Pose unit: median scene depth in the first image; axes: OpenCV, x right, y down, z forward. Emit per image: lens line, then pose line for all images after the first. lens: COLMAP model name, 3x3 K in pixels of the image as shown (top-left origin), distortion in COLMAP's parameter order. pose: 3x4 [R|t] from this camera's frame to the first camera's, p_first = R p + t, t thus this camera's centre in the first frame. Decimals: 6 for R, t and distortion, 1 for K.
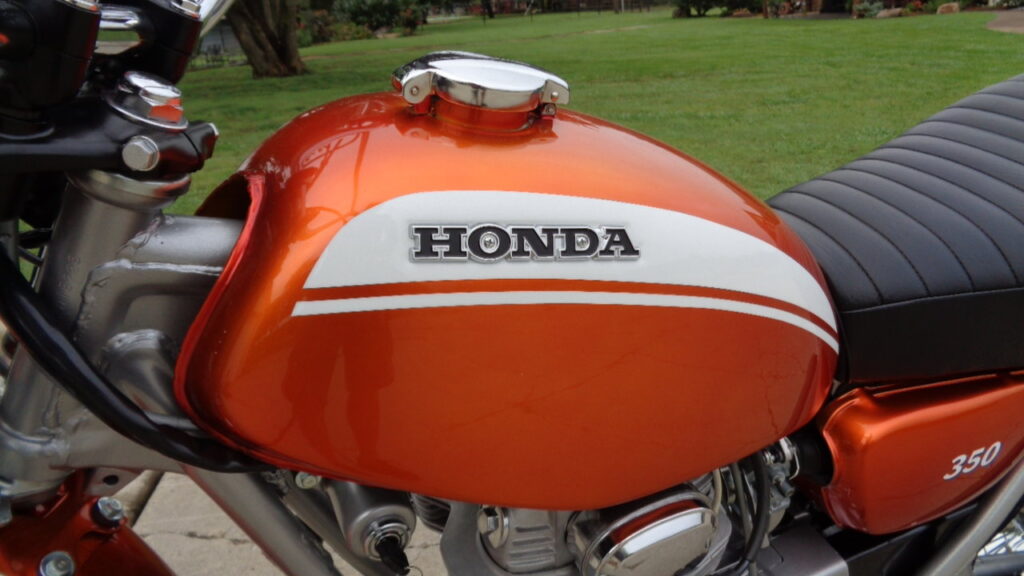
lens RADIAL K [[764.3, 0, 512.0], [0, 764.3, 288.0], [0, 0, 1]] dist [-0.001112, -0.002337]
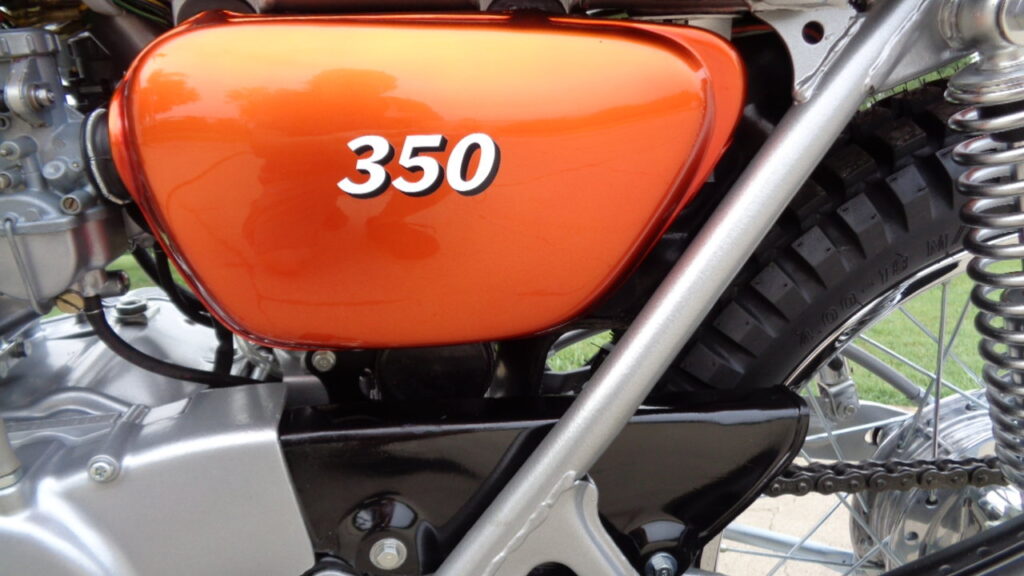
lens RADIAL K [[764.3, 0, 512.0], [0, 764.3, 288.0], [0, 0, 1]] dist [-0.001112, -0.002337]
pose [[0.955251, 0.062386, -0.289143, 0.805068], [-0.133483, 0.963232, -0.233164, 0.403483], [0.263966, 0.261326, 0.928456, 0.607482]]
